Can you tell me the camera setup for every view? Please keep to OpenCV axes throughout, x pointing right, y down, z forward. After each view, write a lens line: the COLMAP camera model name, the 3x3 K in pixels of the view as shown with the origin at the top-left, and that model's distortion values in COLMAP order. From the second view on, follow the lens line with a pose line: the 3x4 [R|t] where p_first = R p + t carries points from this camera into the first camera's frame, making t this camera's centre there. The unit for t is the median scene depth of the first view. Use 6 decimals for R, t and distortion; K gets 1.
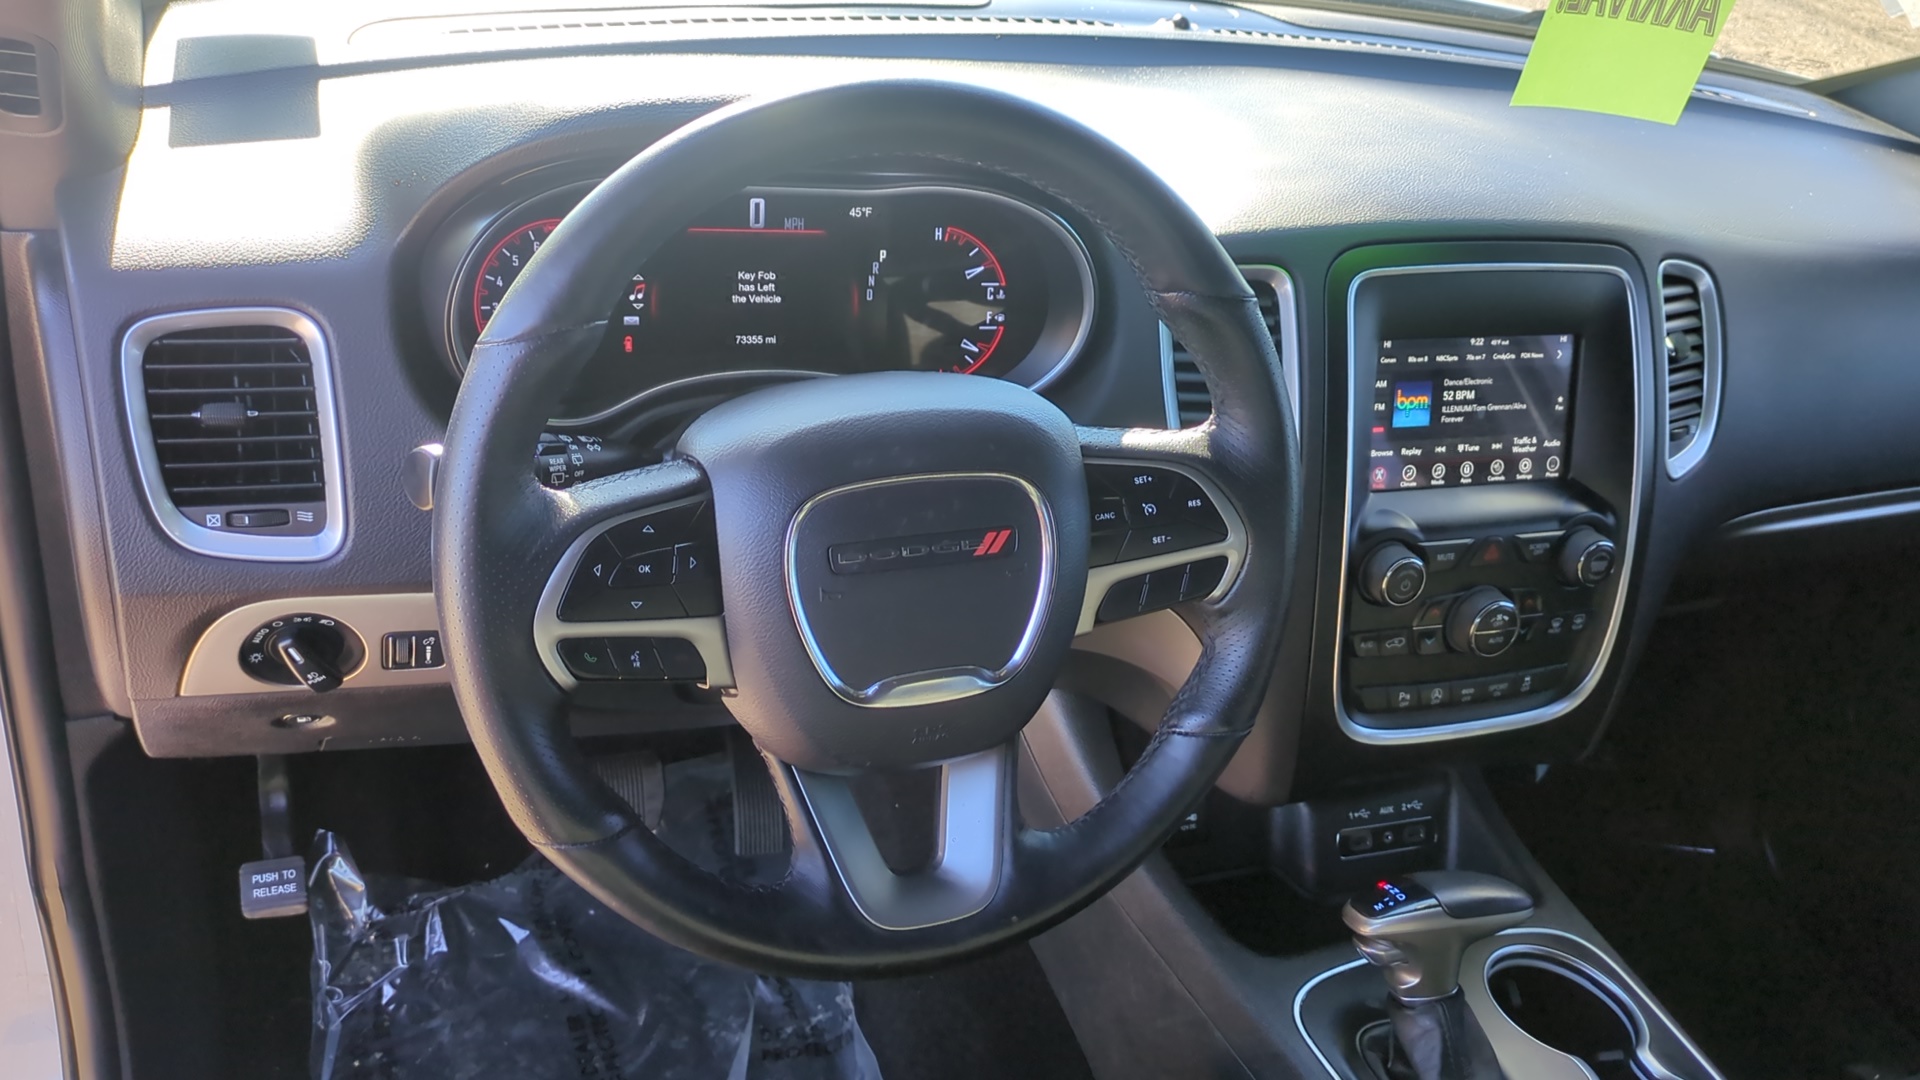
lens RADIAL K [[1635.7, 0, 968.2], [0, 1635.7, 546.2], [0, 0, 1]] dist [0.063321, -0.092078]
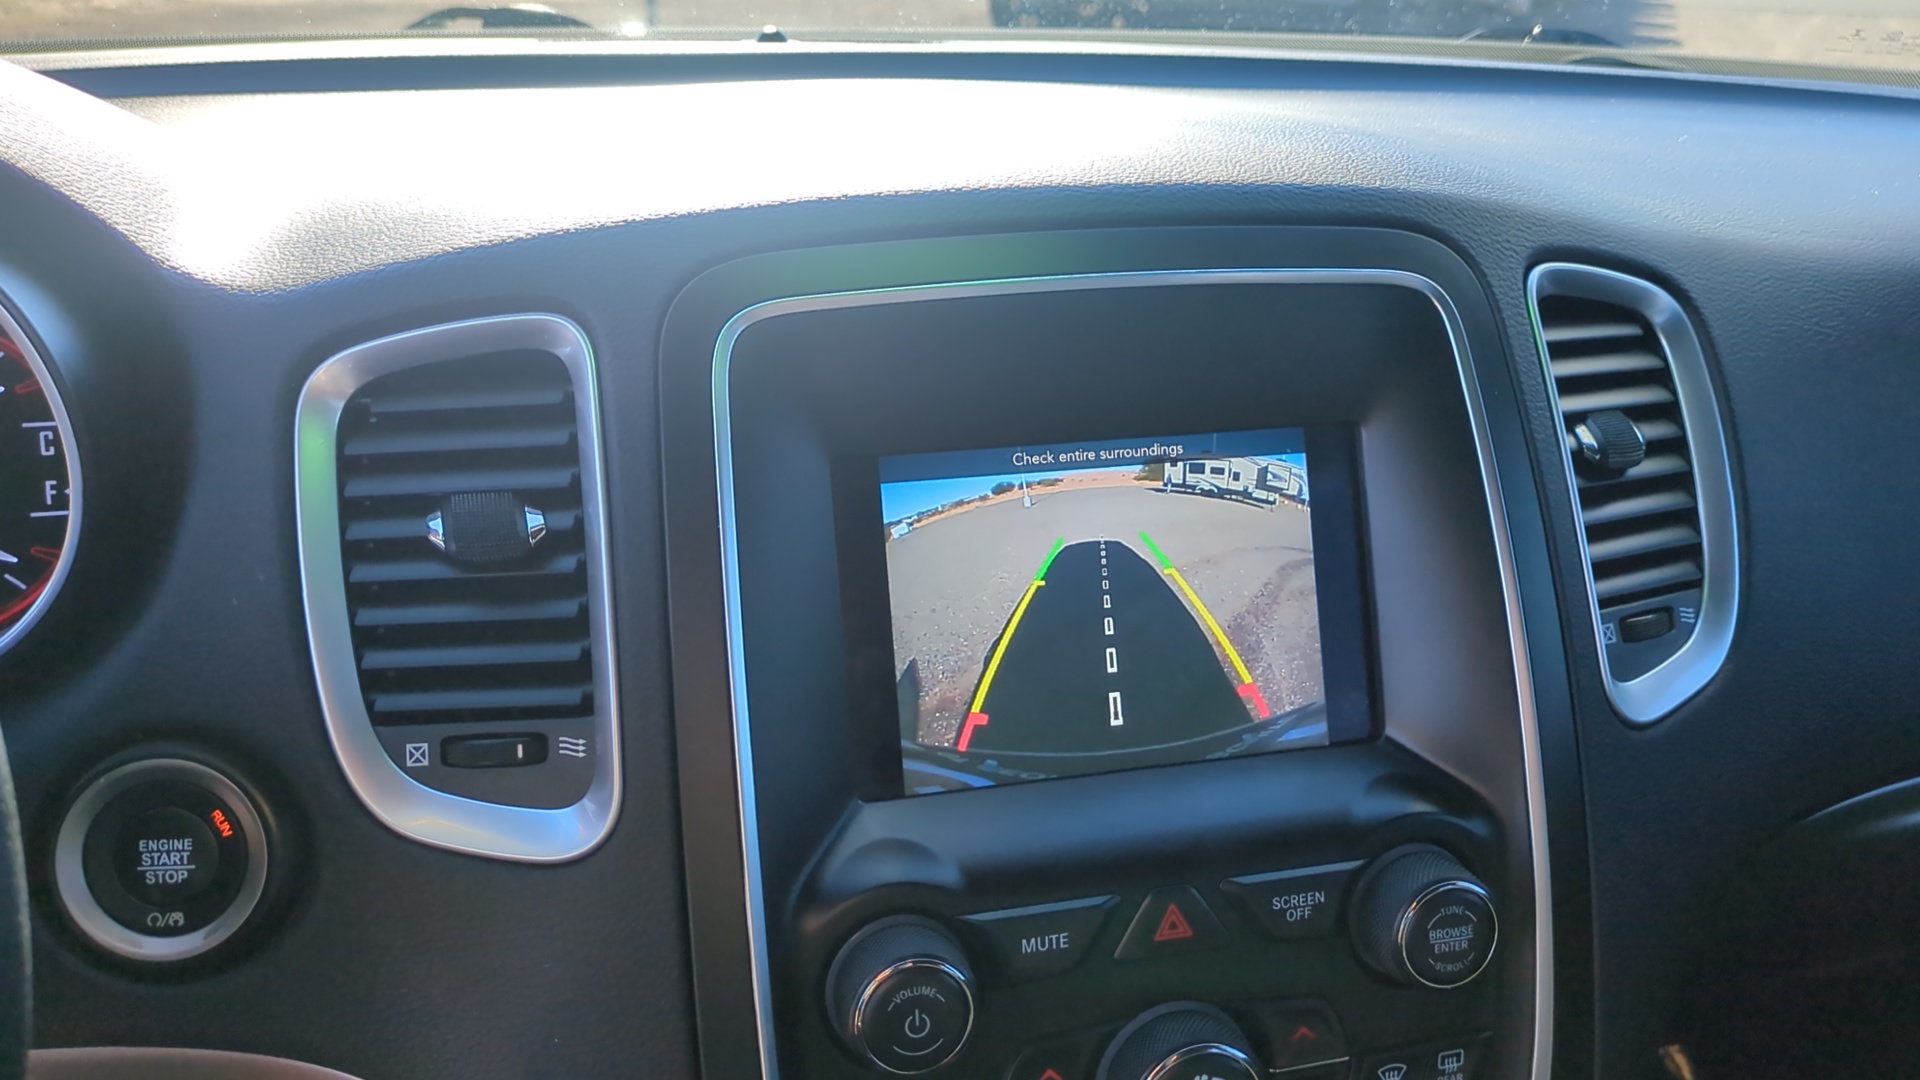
lens RADIAL K [[1635.7, 0, 969.5], [0, 1635.7, 547.6], [0, 0, 1]] dist [0.063321, -0.092078]
pose [[0.984683, -0.091272, -0.148553, 0.347823], [0.061024, 0.978556, -0.196735, -0.011414], [0.163324, 0.184656, 0.969137, 0.572594]]
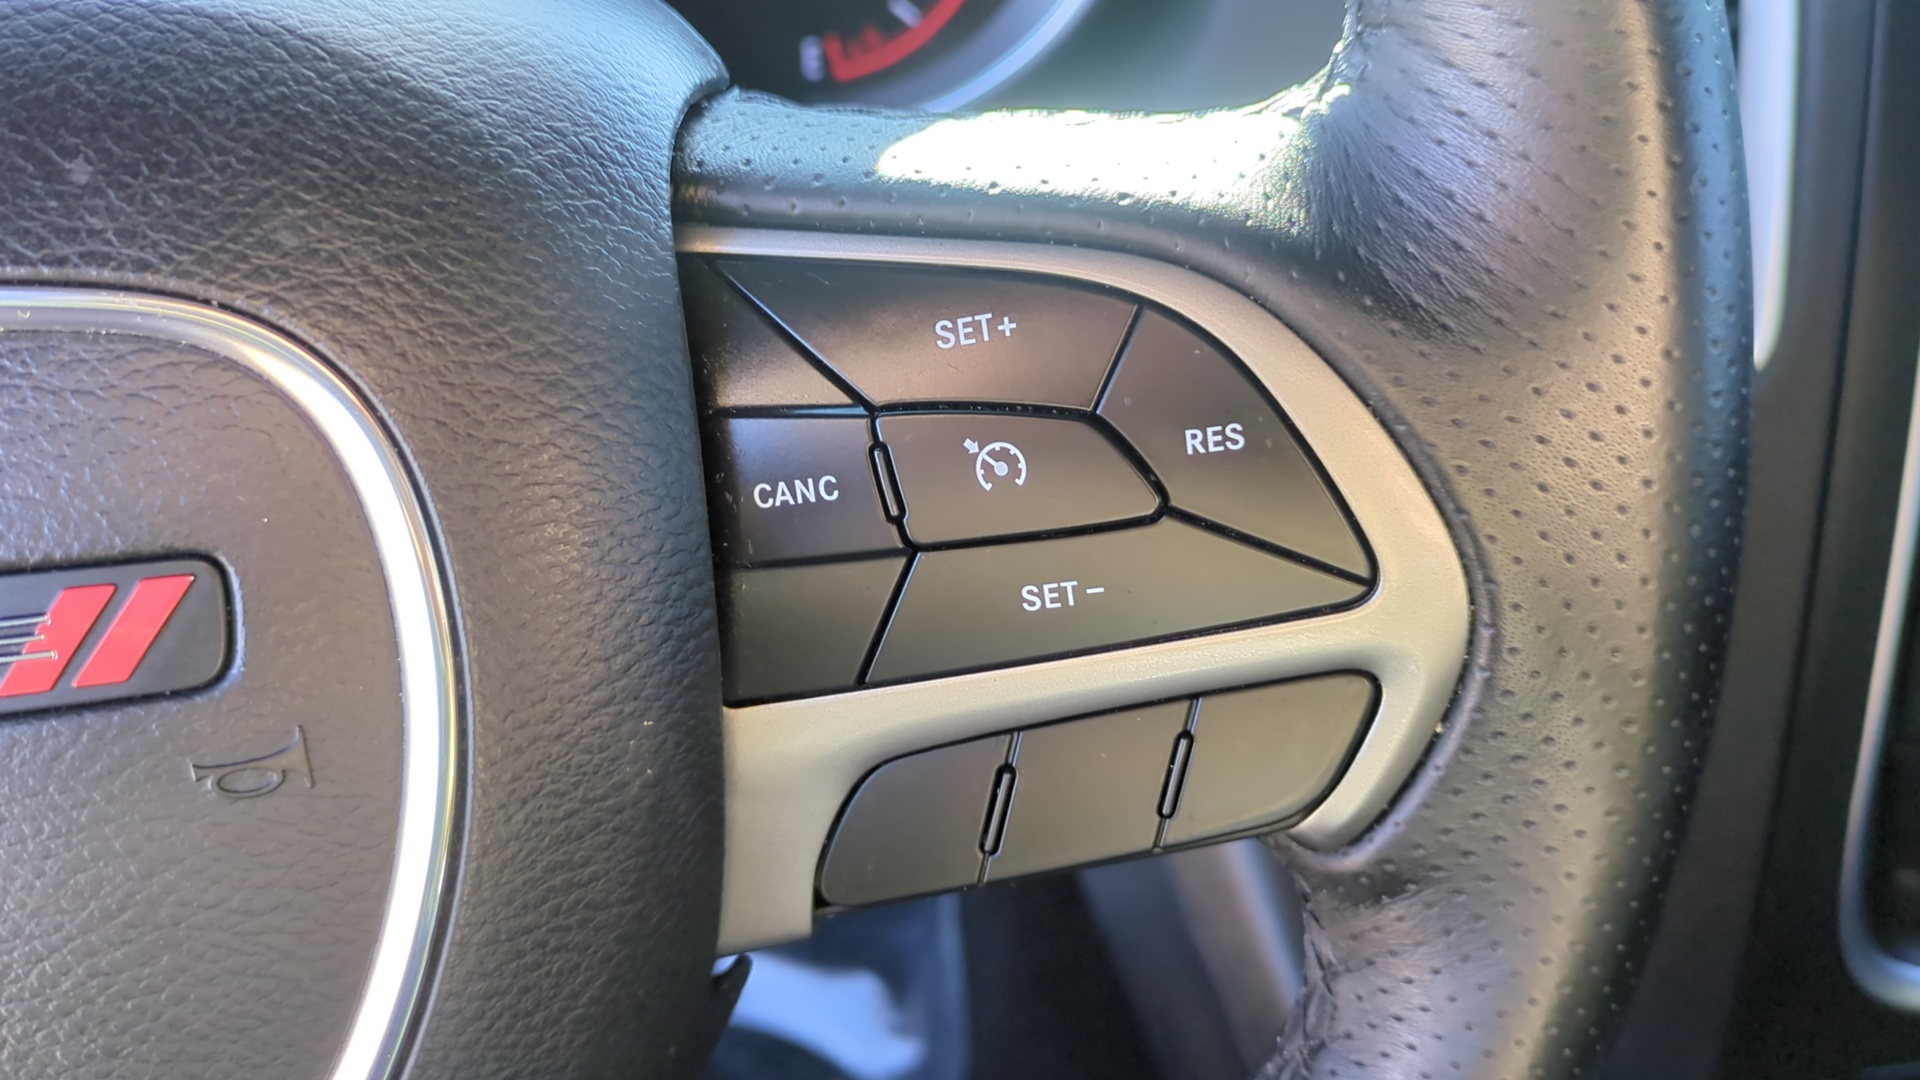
lens RADIAL K [[1635.7, 0, 963.0], [0, 1635.7, 521.0], [0, 0, 1]] dist [0.063321, -0.092078]
pose [[0.961745, 0.036898, -0.271451, 0.128428], [-0.011935, 0.995591, 0.093043, -0.027282], [0.273687, -0.086244, 0.957944, 0.601976]]
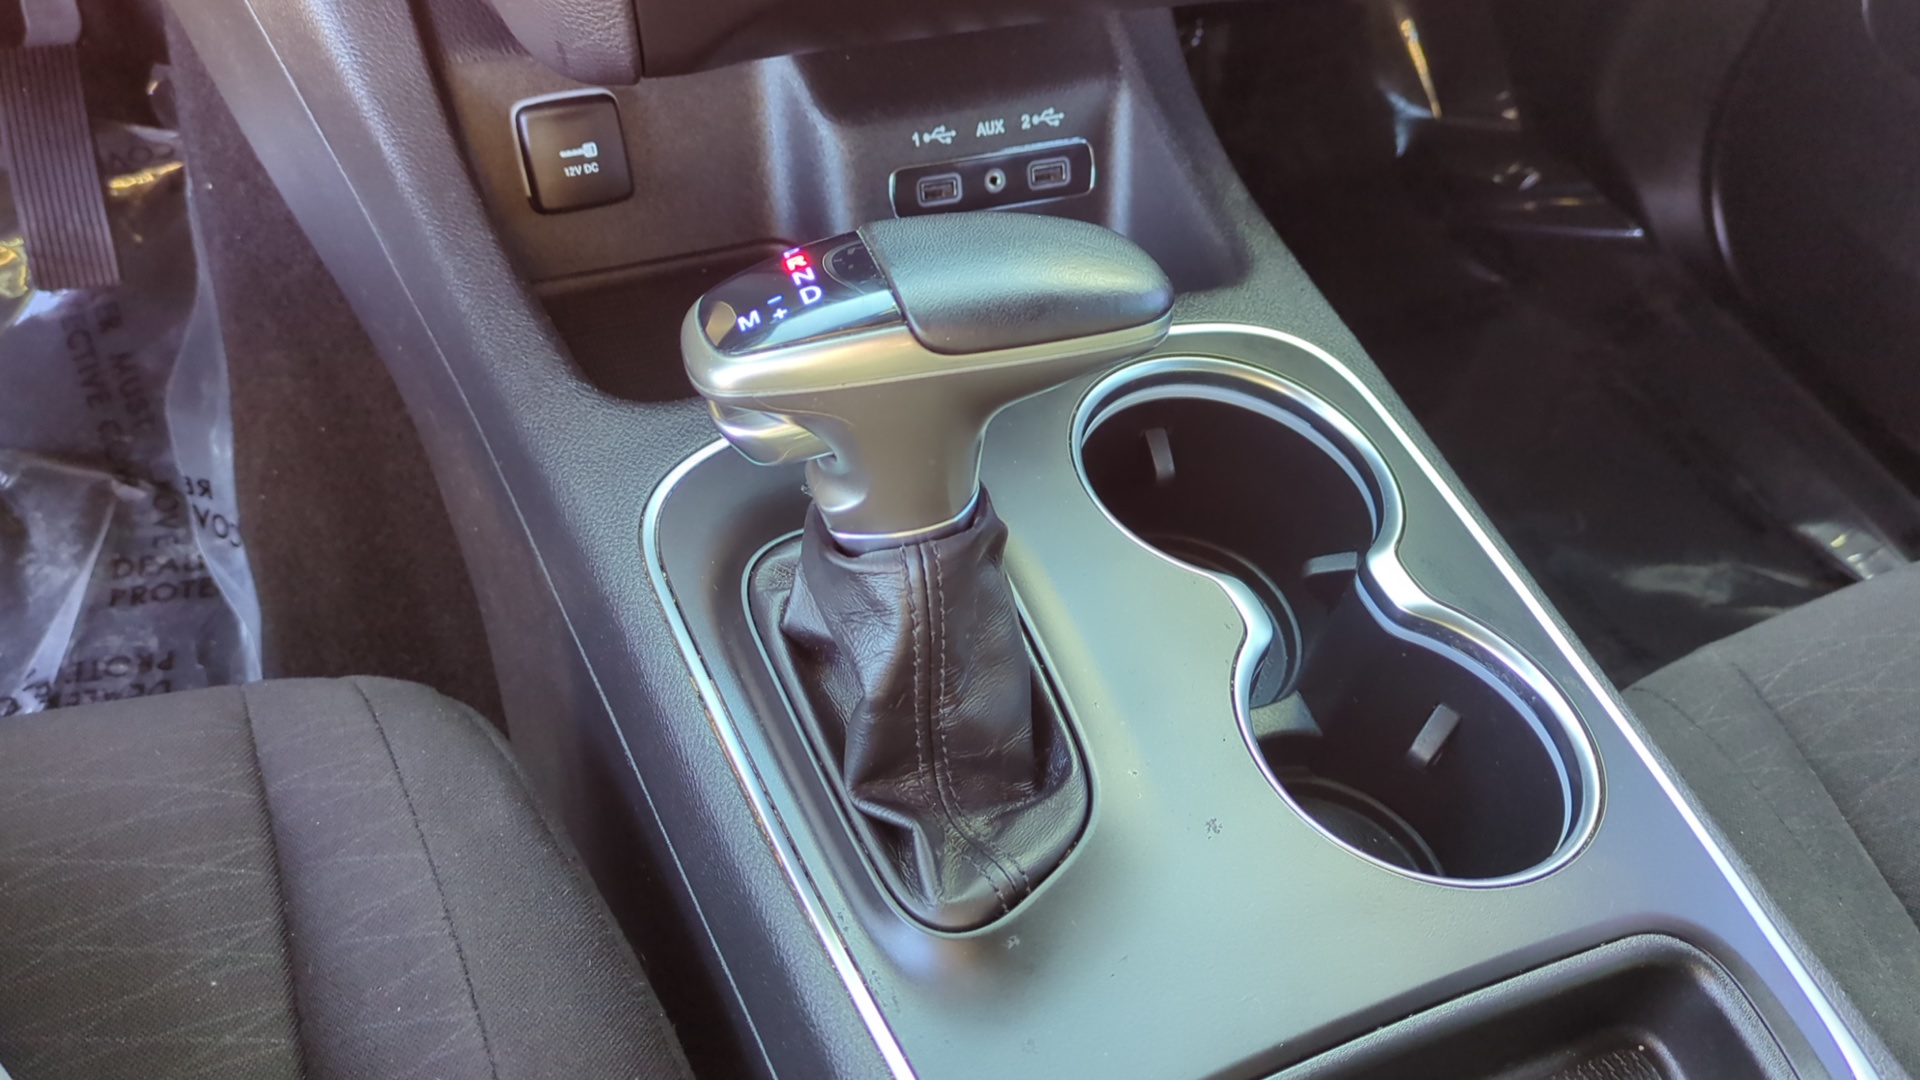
lens RADIAL K [[1635.7, 0, 959.7], [0, 1635.7, 536.1], [0, 0, 1]] dist [0.063321, -0.092078]
pose [[0.998992, -0.044863, -0.001220, 0.289045], [0.043167, 0.953088, 0.299601, 0.153485], [-0.012279, -0.299352, 0.954064, 0.554450]]
